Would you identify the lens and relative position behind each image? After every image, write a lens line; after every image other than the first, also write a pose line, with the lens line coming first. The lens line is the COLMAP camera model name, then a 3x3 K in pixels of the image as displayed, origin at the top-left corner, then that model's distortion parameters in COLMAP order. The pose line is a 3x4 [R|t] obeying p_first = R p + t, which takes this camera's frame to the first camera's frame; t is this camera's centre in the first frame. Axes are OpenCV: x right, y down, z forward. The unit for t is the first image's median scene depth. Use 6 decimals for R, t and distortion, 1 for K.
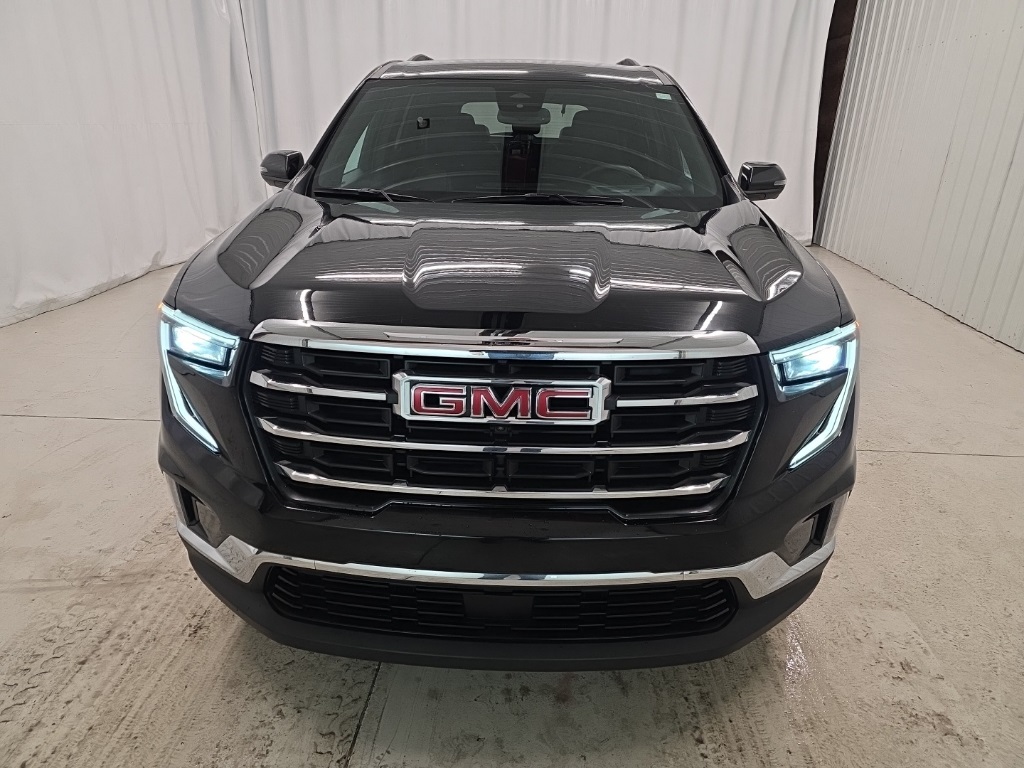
lens RADIAL K [[742.8, 0, 512.0], [0, 742.8, 384.0], [0, 0, 1]] dist [0.038226, -0.031826]
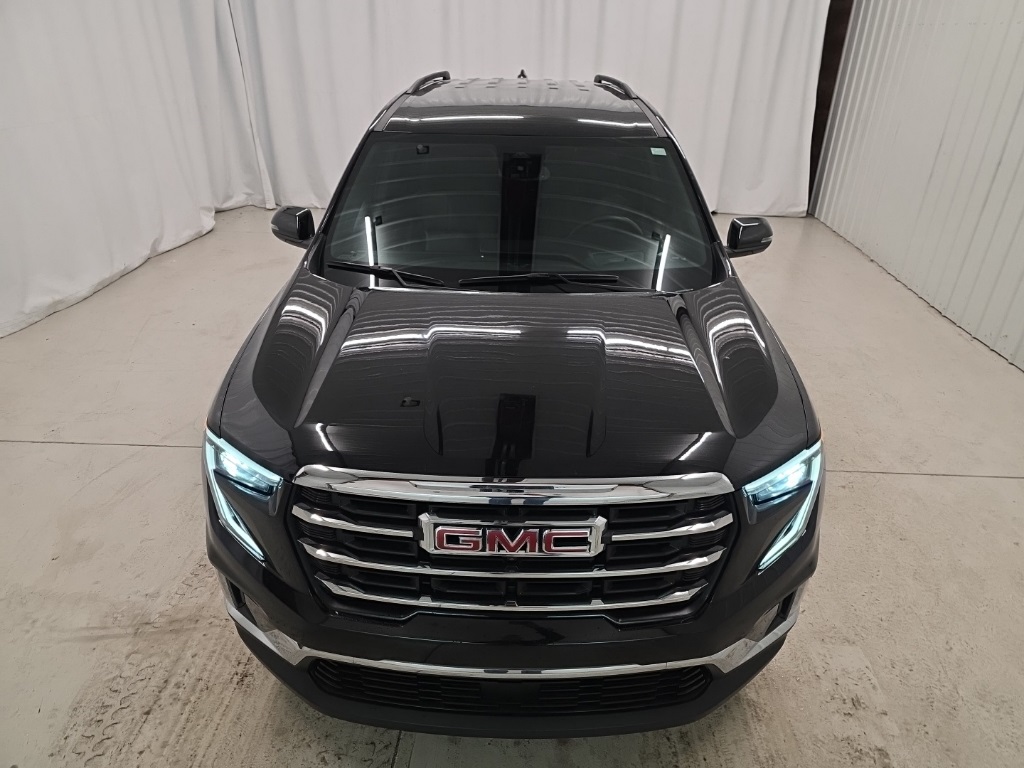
lens RADIAL K [[761.8, 0, 517.4], [0, 761.8, 380.3], [0, 0, 1]] dist [0.009168, 0.003022]
pose [[0.999839, -0.008975, 0.015511, -0.017923], [0.007076, 0.992939, 0.118413, -0.286053], [-0.016464, -0.118284, 0.992843, -0.122854]]
